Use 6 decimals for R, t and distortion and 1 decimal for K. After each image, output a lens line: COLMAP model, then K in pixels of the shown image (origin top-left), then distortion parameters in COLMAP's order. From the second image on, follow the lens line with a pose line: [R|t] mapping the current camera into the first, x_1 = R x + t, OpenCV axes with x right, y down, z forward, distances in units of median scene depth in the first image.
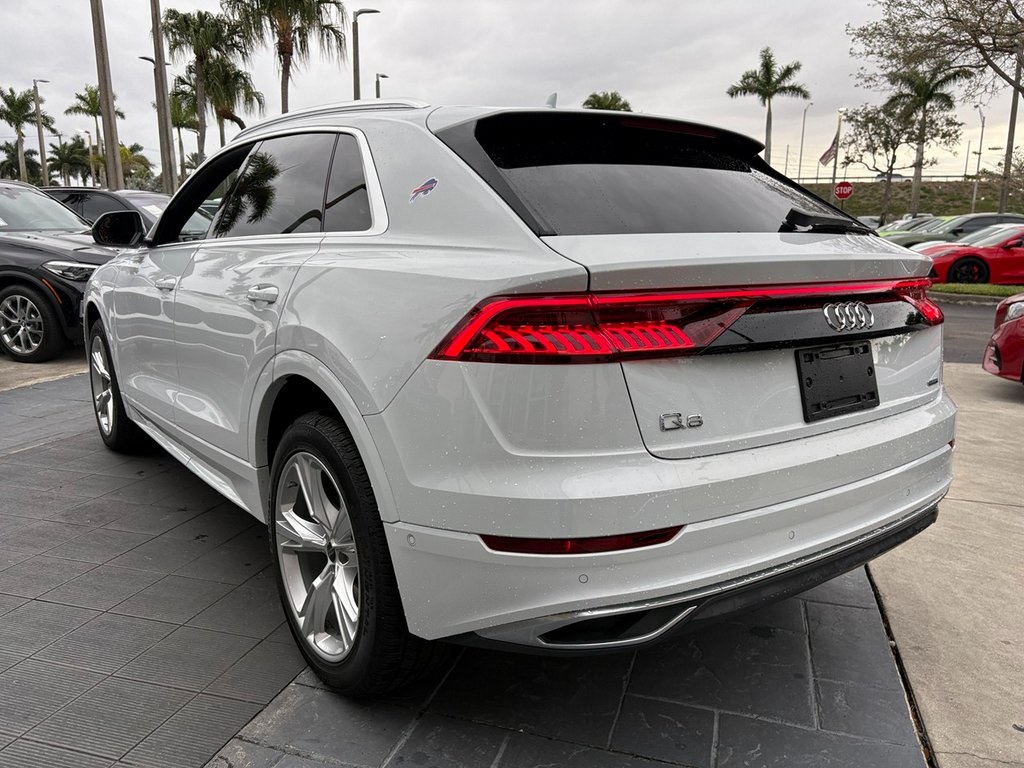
lens RADIAL K [[773.7, 0, 510.6], [0, 773.7, 385.2], [0, 0, 1]] dist [0.052232, -0.057455]
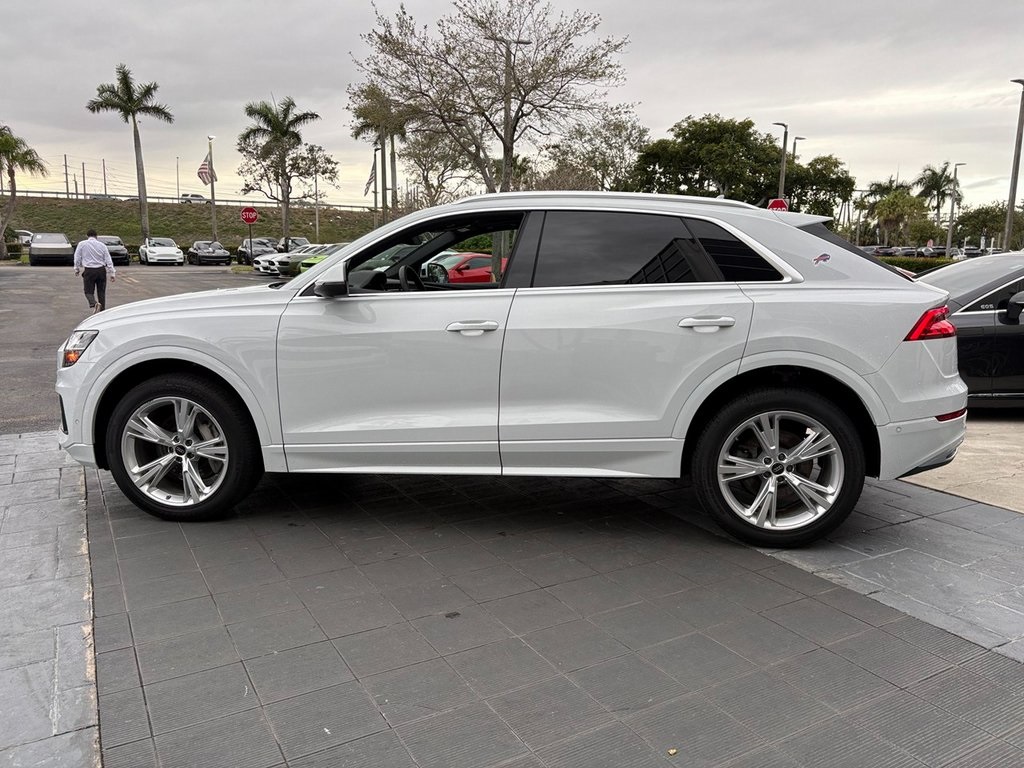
lens RADIAL K [[773.7, 0, 512.8], [0, 773.7, 382.3], [0, 0, 1]] dist [0.052232, -0.057455]
pose [[0.688983, -0.121975, 0.714440, -1.390043], [0.140958, 0.989466, 0.032994, -0.084483], [-0.710938, 0.077974, 0.698918, 0.158196]]
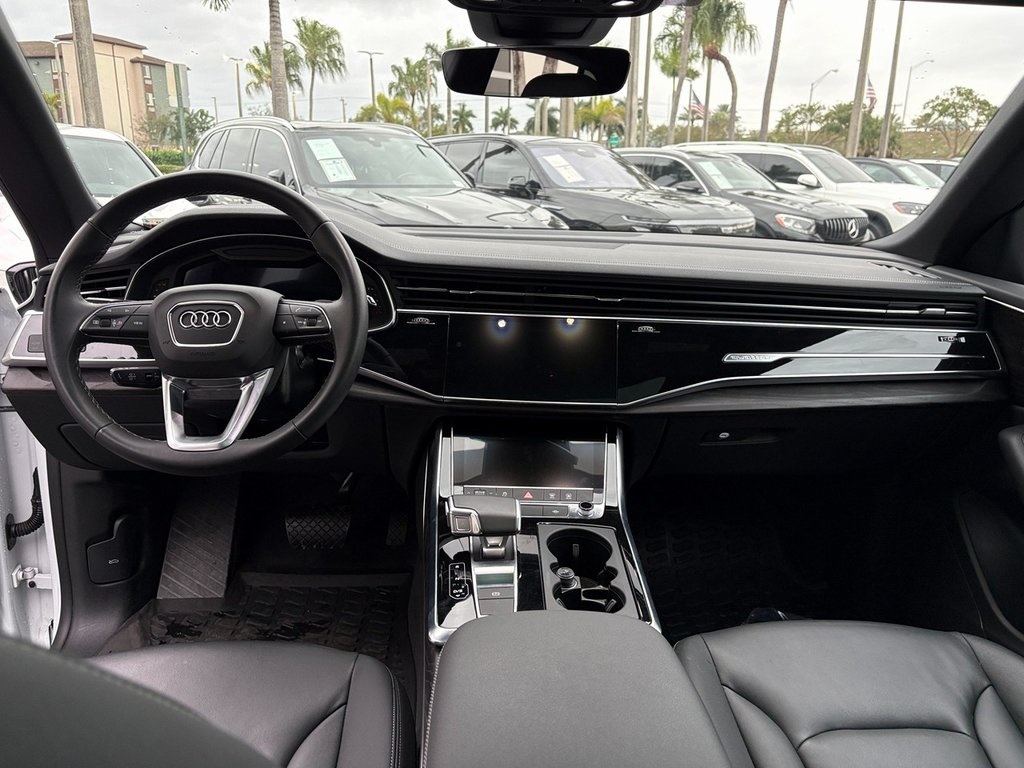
lens RADIAL K [[773.7, 0, 516.7], [0, 773.7, 386.7], [0, 0, 1]] dist [0.052232, -0.057455]
pose [[0.833233, 0.153687, -0.531135, -0.138842], [-0.121500, 0.988008, 0.095280, -0.252554], [0.539408, -0.014858, 0.841913, 1.139735]]
